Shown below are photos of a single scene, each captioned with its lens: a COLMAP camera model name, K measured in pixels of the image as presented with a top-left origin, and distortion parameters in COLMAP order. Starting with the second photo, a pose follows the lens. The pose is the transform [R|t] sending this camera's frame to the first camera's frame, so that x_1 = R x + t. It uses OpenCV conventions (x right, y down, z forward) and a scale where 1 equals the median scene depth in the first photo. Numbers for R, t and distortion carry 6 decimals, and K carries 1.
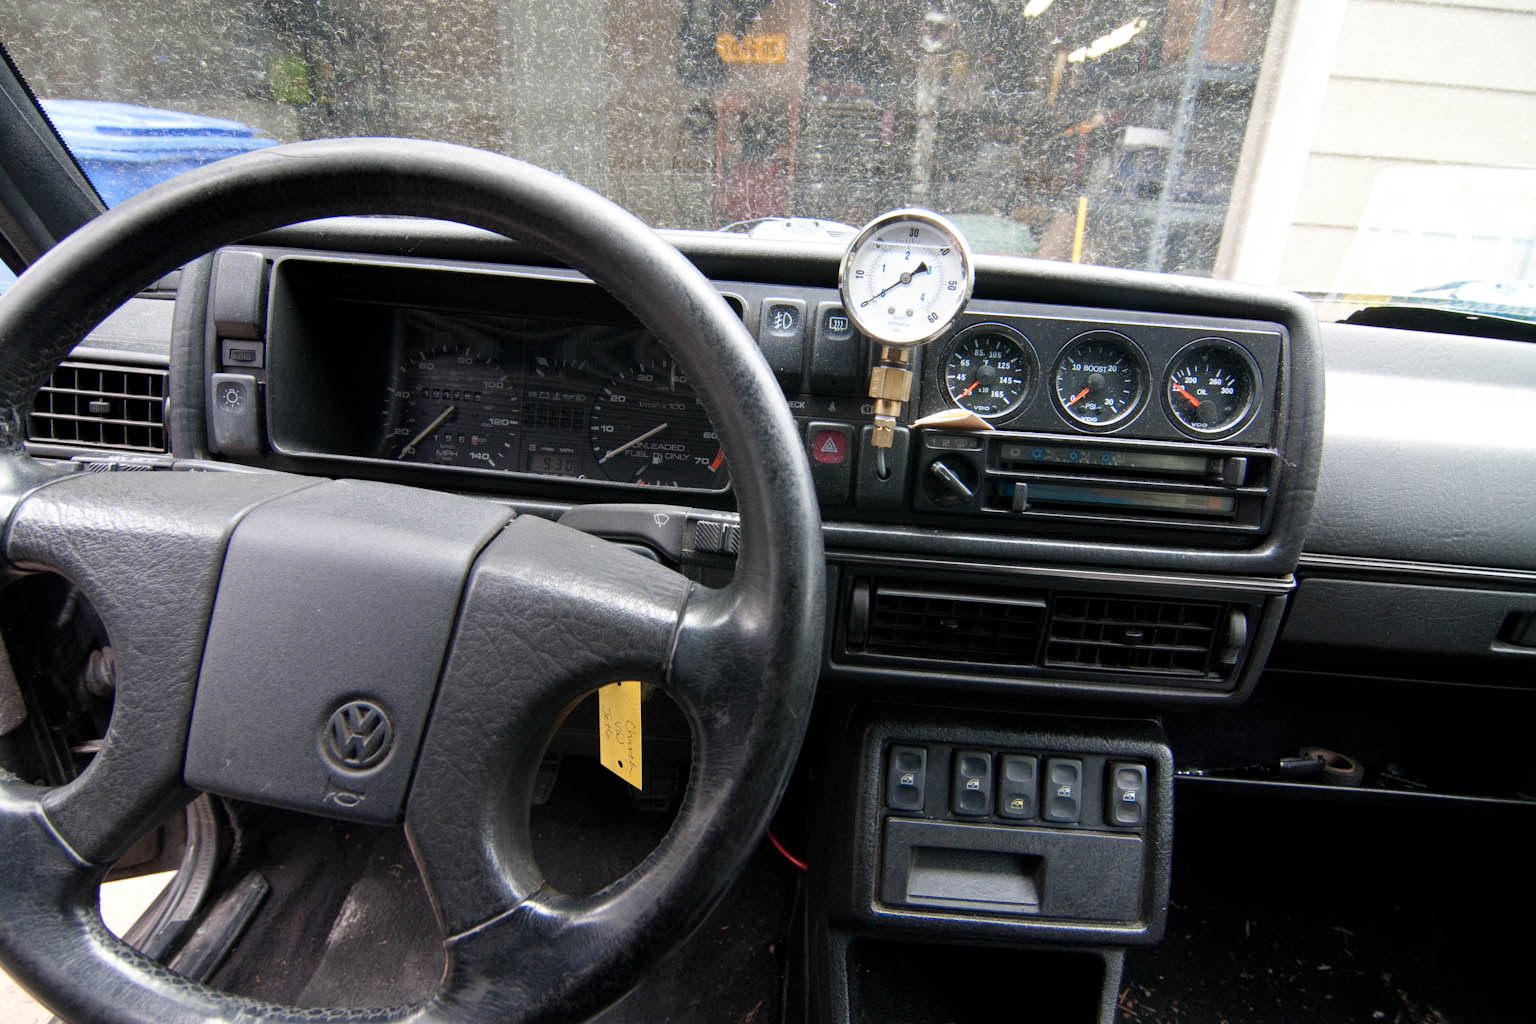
lens RADIAL K [[875.3, 0, 763.1], [0, 875.3, 518.9], [0, 0, 1]] dist [-0.029387, -0.001263]
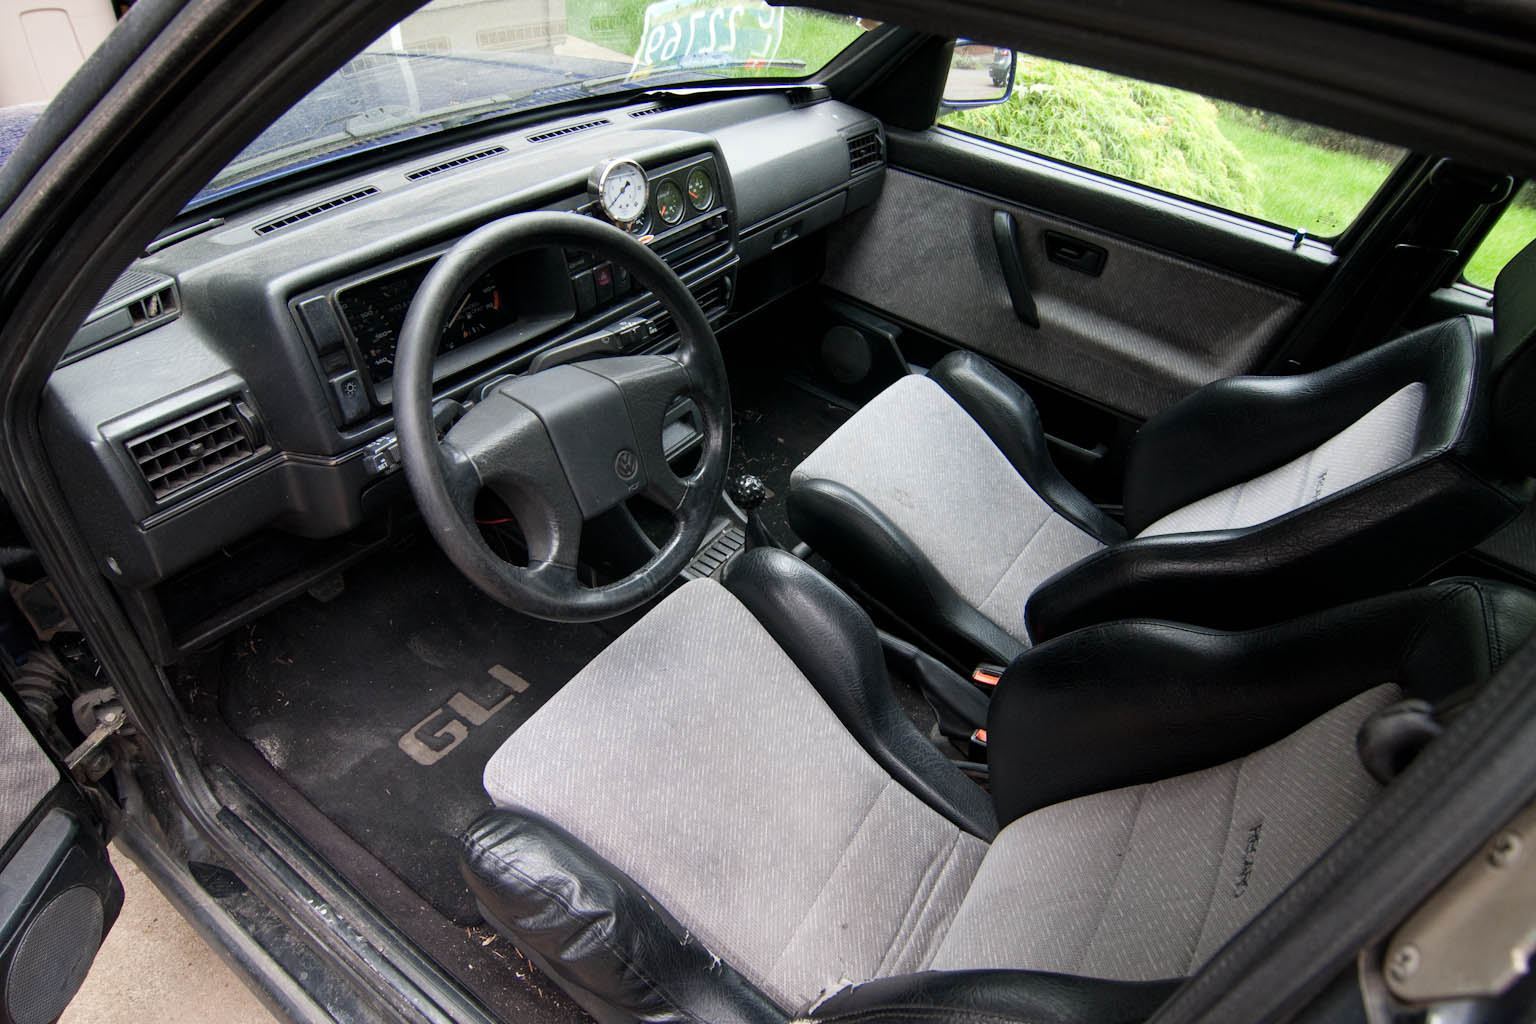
lens RADIAL K [[875.3, 0, 767.6], [0, 875.3, 513.7], [0, 0, 1]] dist [-0.029387, -0.001263]
pose [[0.532561, -0.550735, 0.642705, -1.313878], [0.242921, 0.826857, 0.507245, -0.553597], [-0.810783, -0.114012, 0.574136, -0.552871]]
